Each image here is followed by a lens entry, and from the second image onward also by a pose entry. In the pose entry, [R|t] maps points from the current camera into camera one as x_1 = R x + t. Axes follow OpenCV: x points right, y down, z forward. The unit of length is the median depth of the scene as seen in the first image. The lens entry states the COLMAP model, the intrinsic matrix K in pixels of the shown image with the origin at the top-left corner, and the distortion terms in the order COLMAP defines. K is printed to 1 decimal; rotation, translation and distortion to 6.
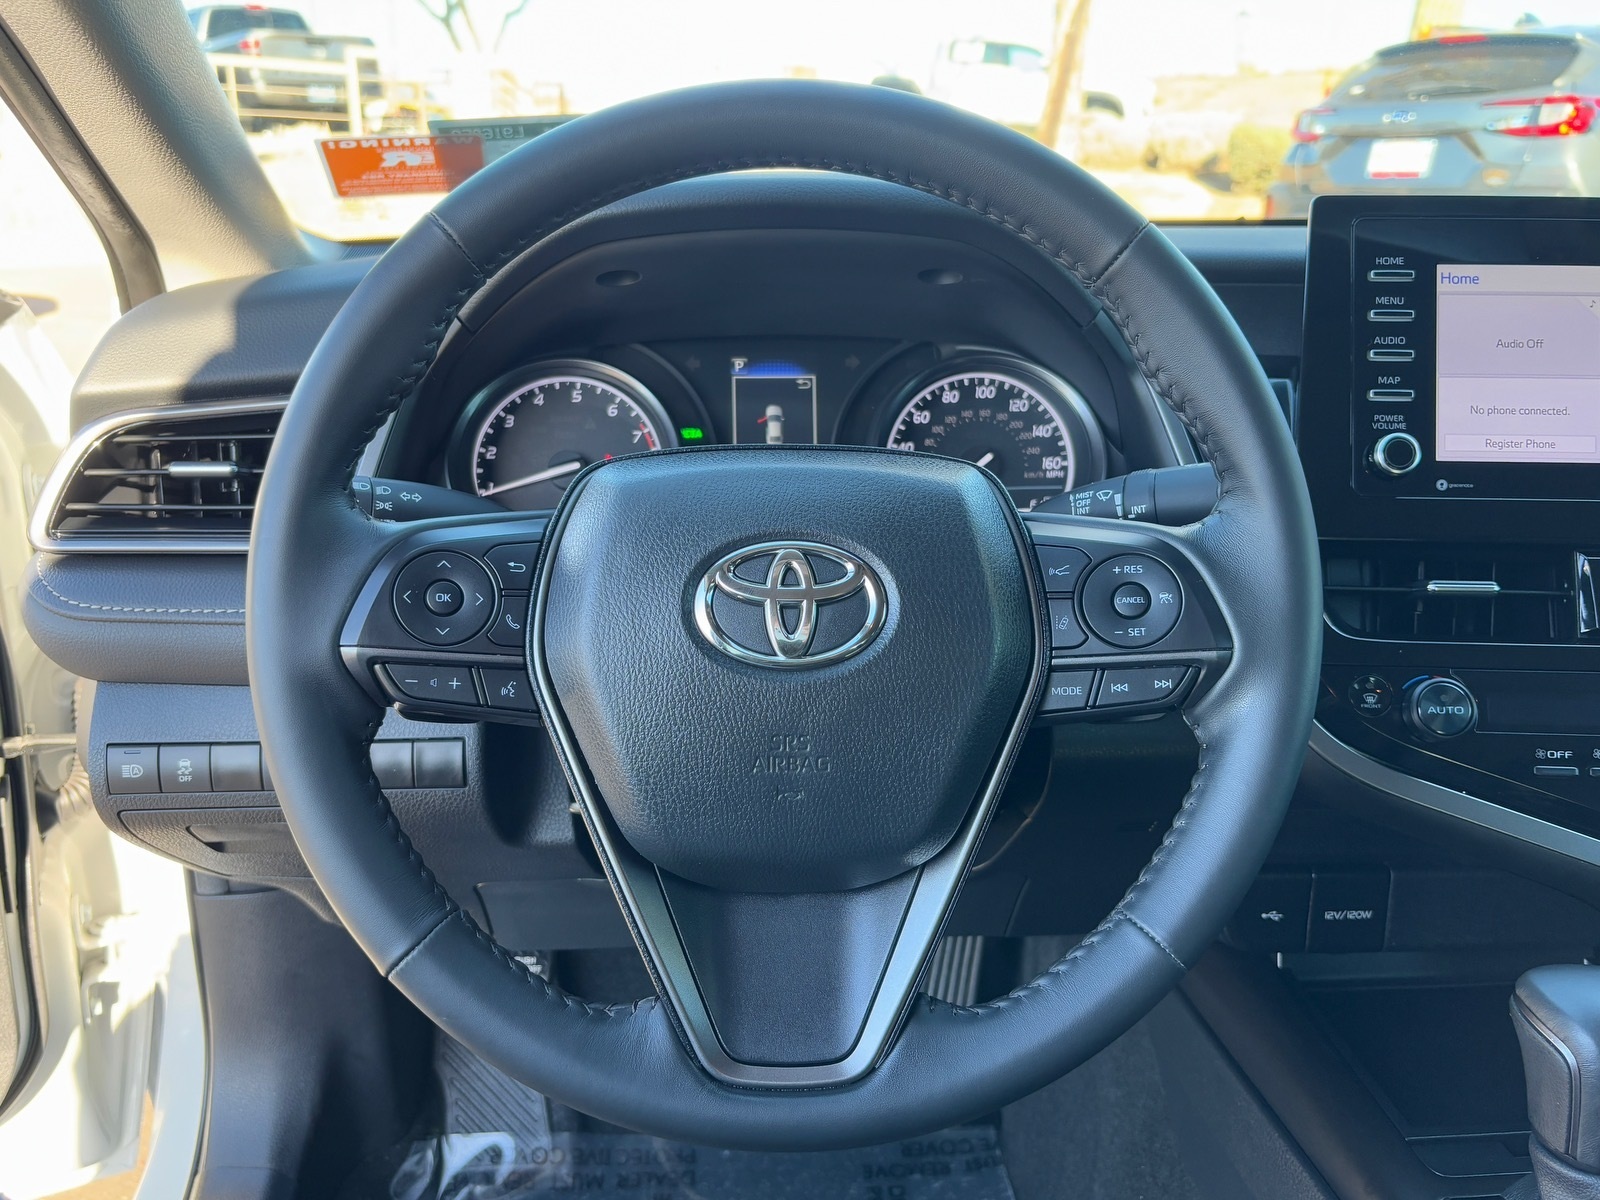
lens RADIAL K [[1313.8, 0, 790.6], [0, 1313.8, 611.1], [0, 0, 1]] dist [0.038722, -0.051280]
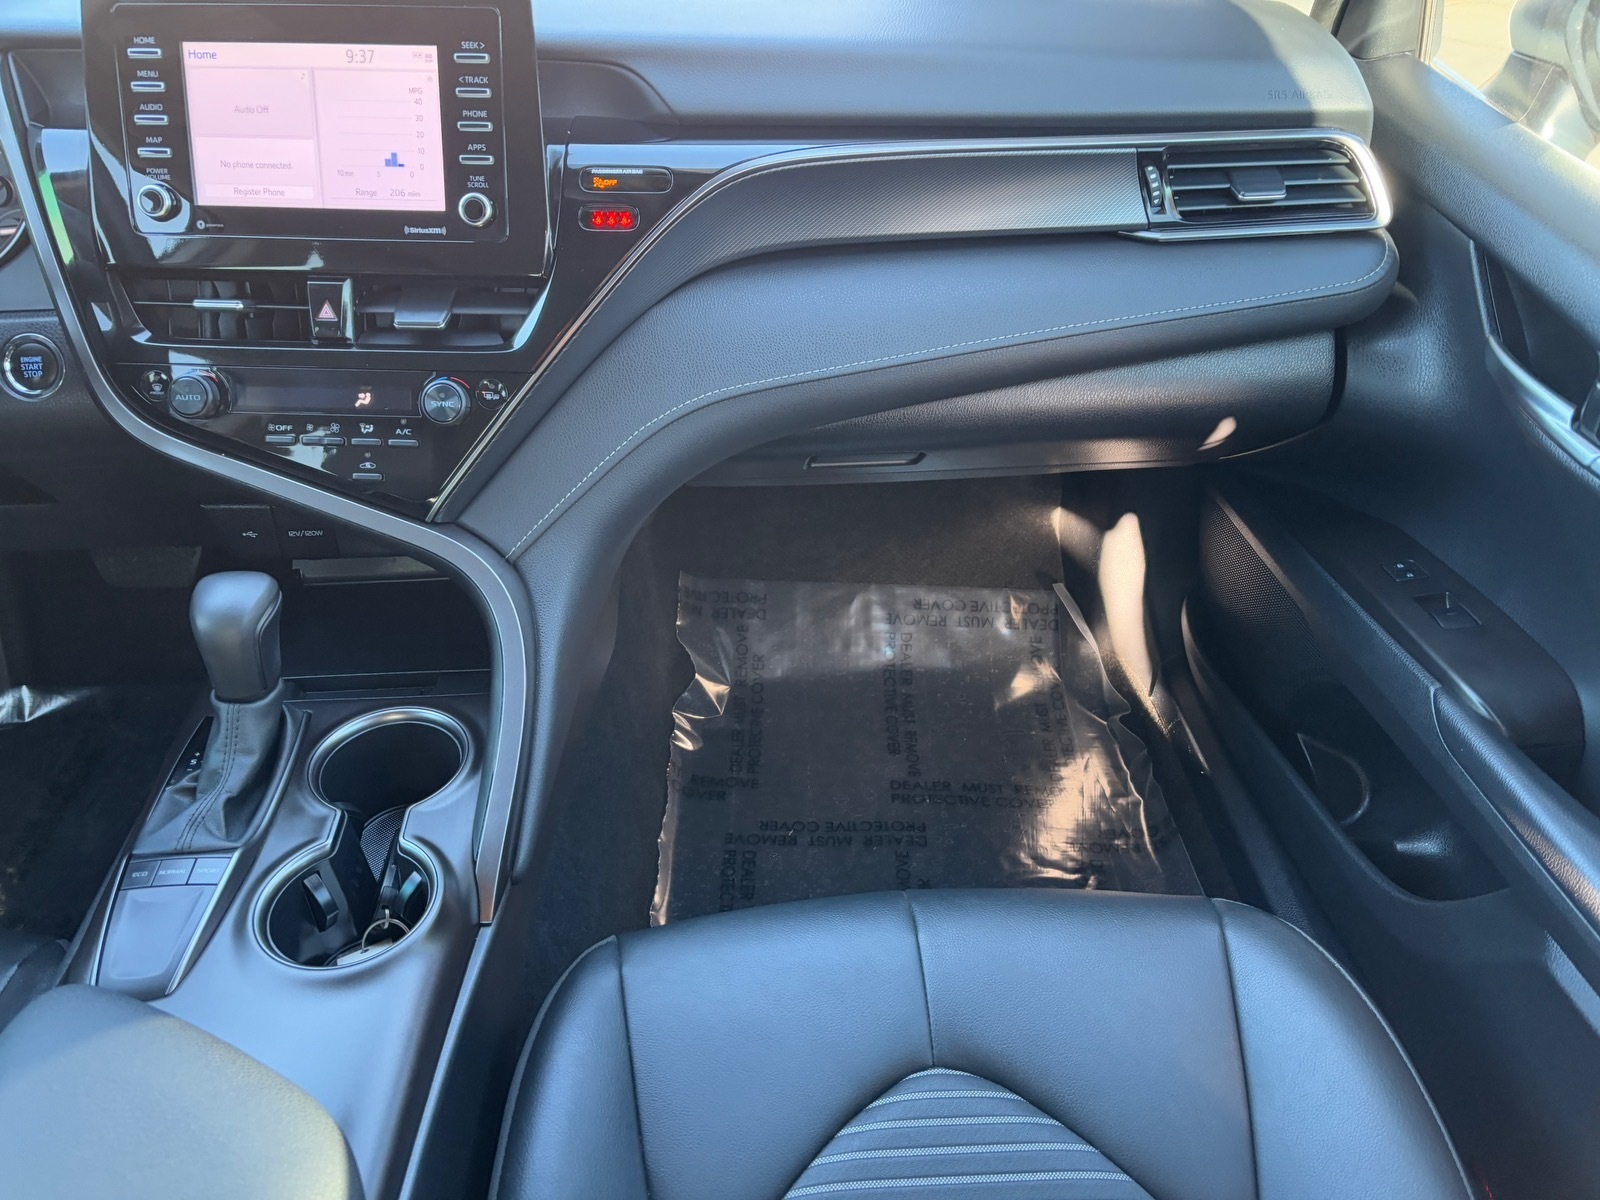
lens RADIAL K [[1216.8, 0, 783.7], [0, 1216.8, 609.7], [0, 0, 1]] dist [0.038908, -0.051575]
pose [[0.999951, -0.006318, 0.007618, 1.064738], [0.003663, 0.951314, 0.308203, -0.104388], [-0.009194, -0.308160, 0.951290, -0.302779]]
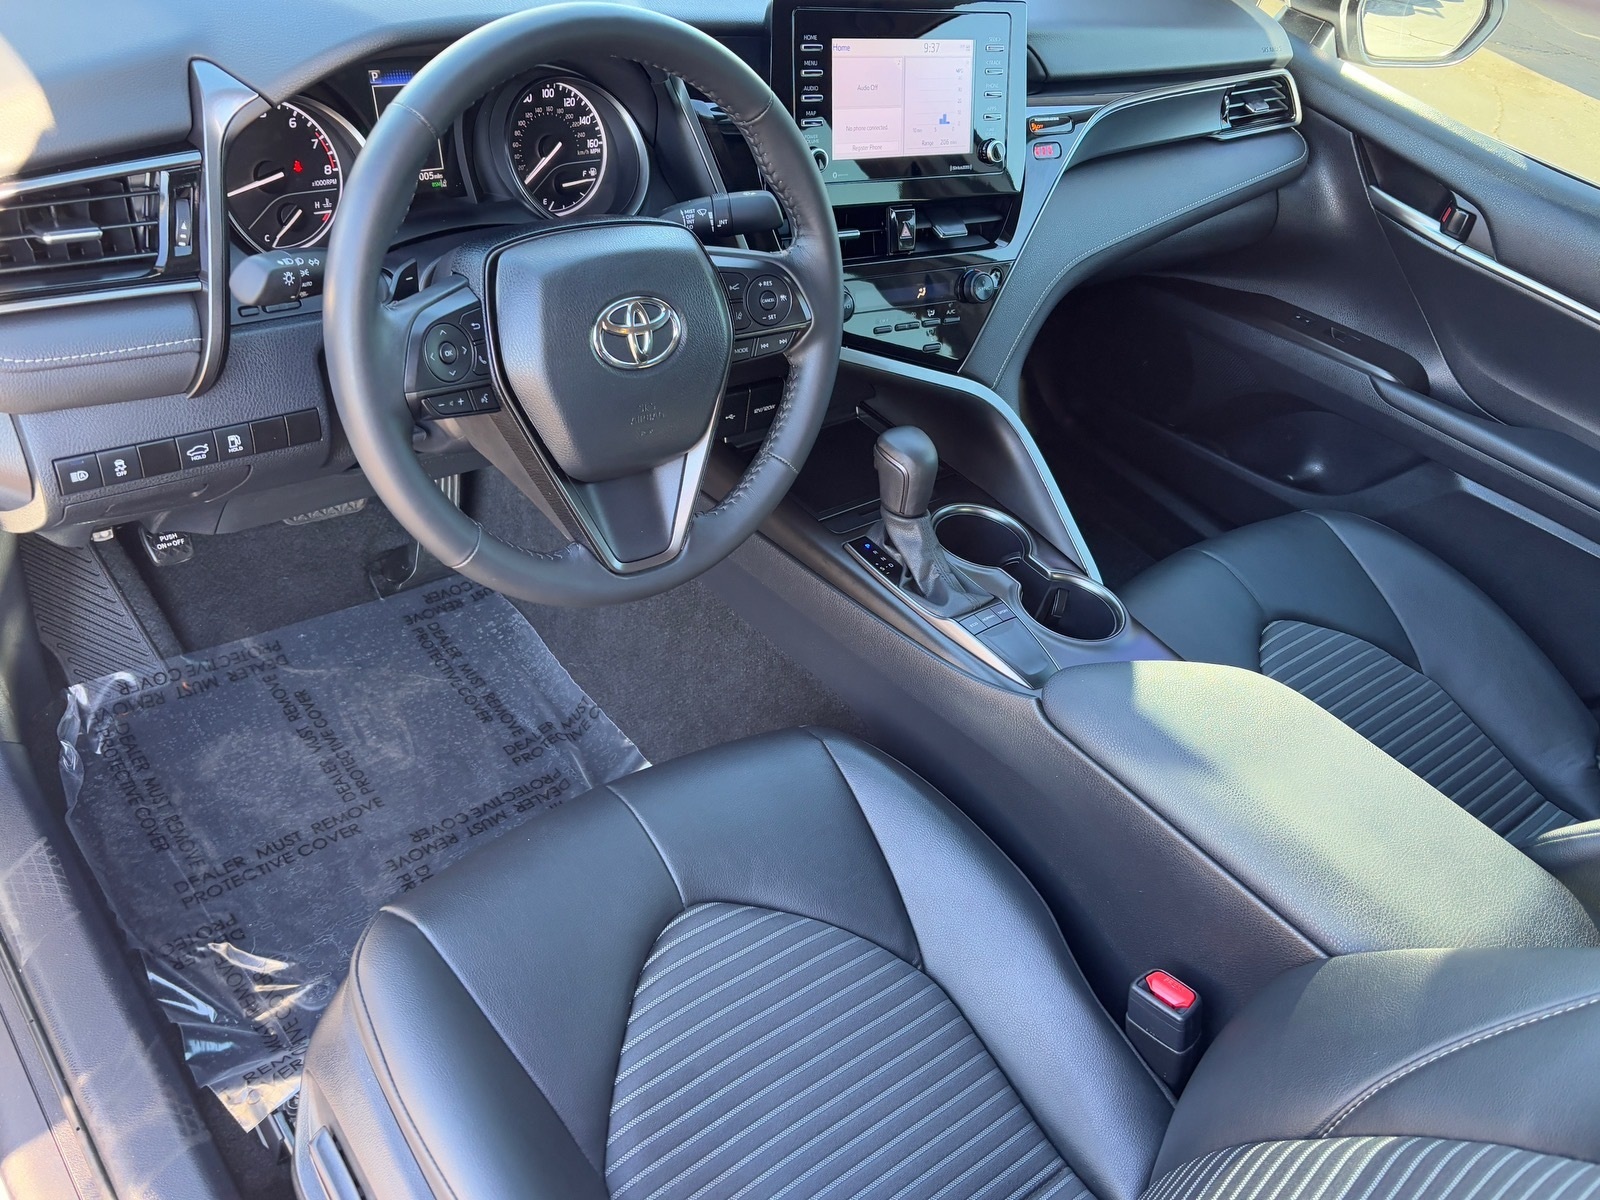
lens RADIAL K [[1313.8, 0, 798.4], [0, 1313.8, 610.8], [0, 0, 1]] dist [0.038722, -0.051280]
pose [[0.786107, -0.262445, 0.559605, -0.703730], [-0.000883, 0.904900, 0.425622, -0.322289], [-0.618089, -0.335079, 0.711117, -0.443365]]
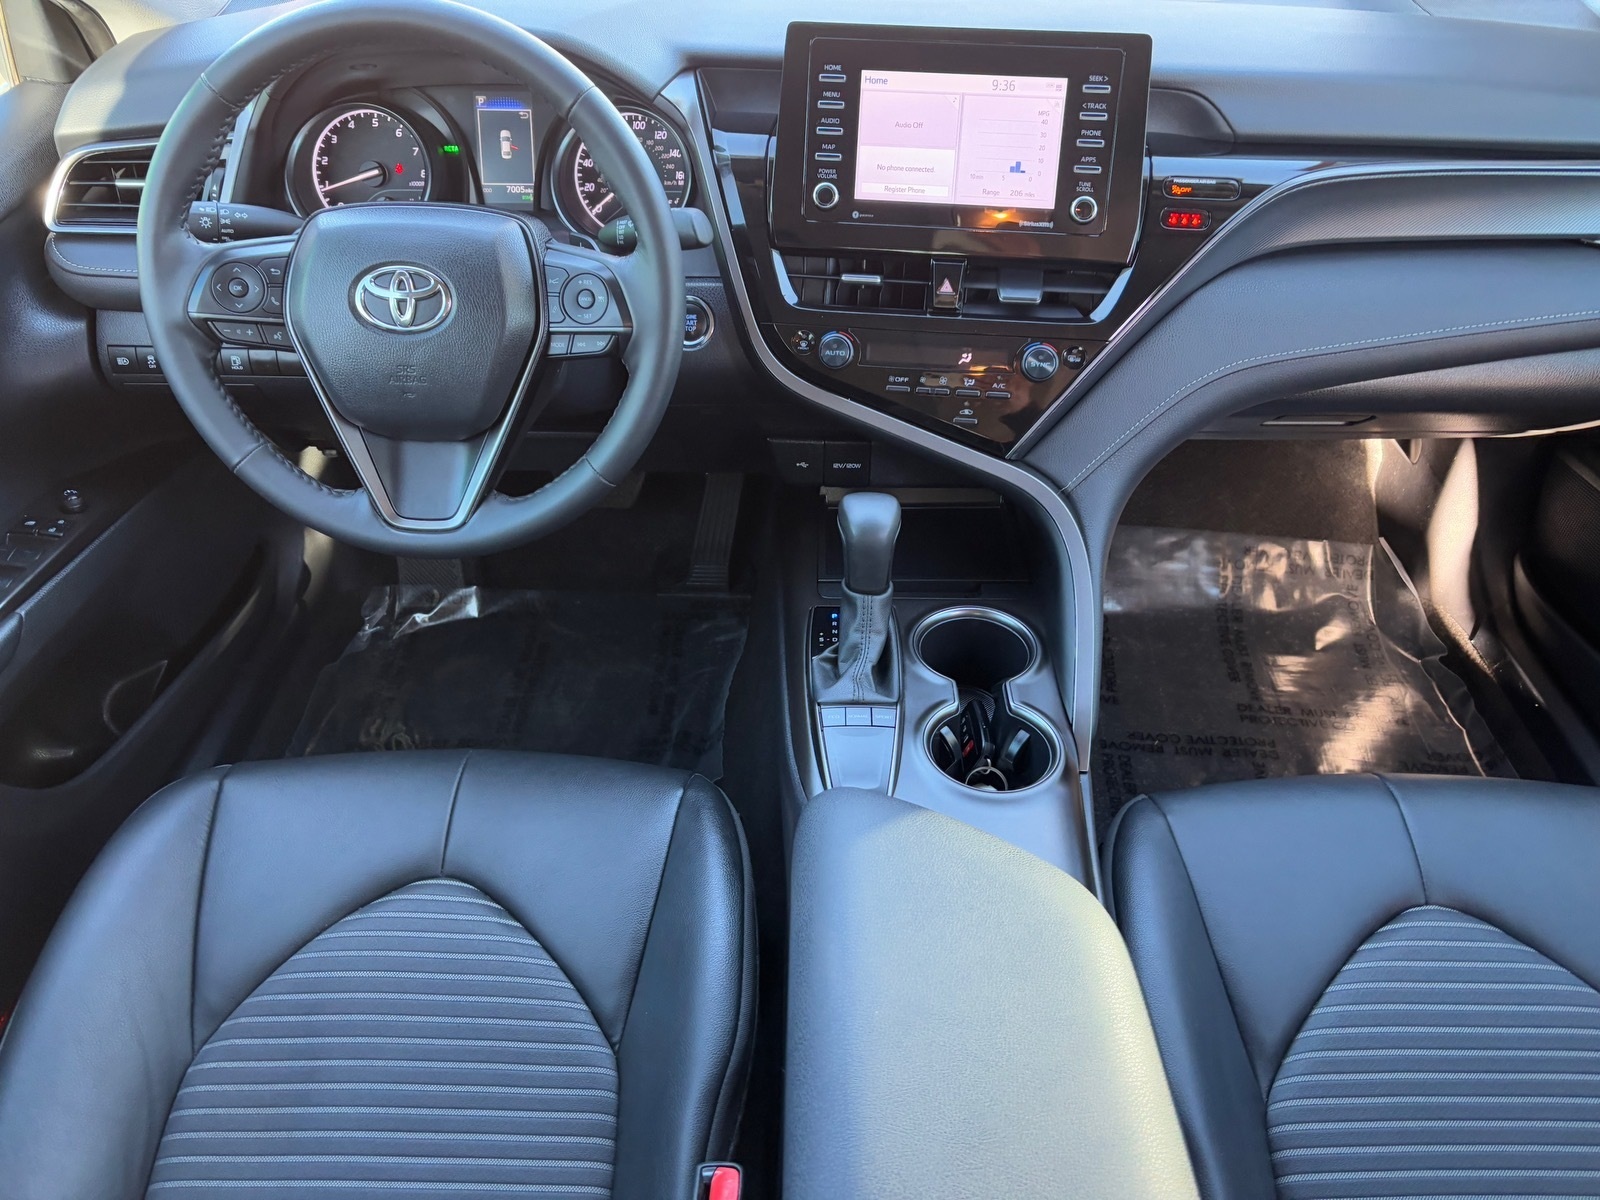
lens RADIAL K [[1216.8, 0, 805.6], [0, 1216.8, 609.1], [0, 0, 1]] dist [0.038908, -0.051575]
pose [[0.998421, 0.039498, -0.039936, 0.508860], [-0.023496, 0.939488, 0.341775, -0.153972], [0.051018, -0.340297, 0.938933, -0.637391]]
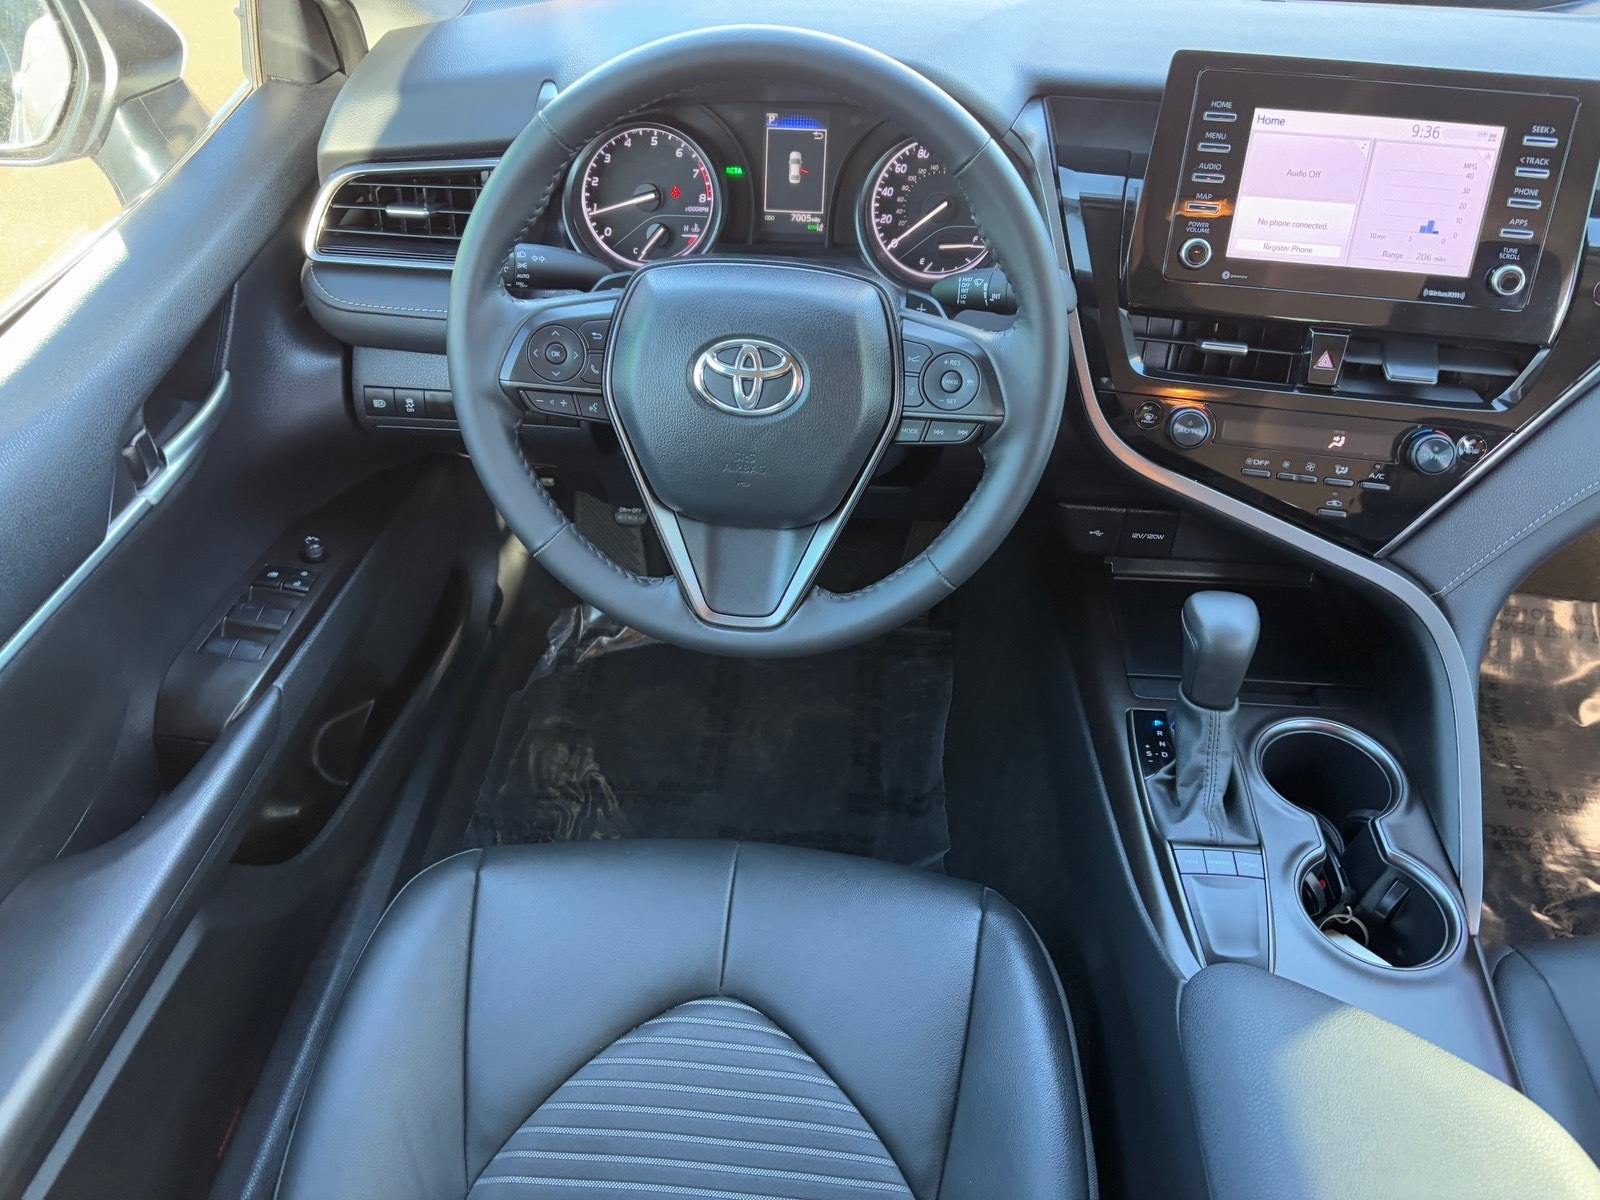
lens RADIAL K [[1216.8, 0, 788.0], [0, 1216.8, 610.9], [0, 0, 1]] dist [0.038908, -0.051575]
pose [[0.992684, 0.087167, -0.083550, 0.155575], [-0.048329, 0.920968, 0.386629, -0.252196], [0.110648, -0.379763, 0.918443, -0.438695]]
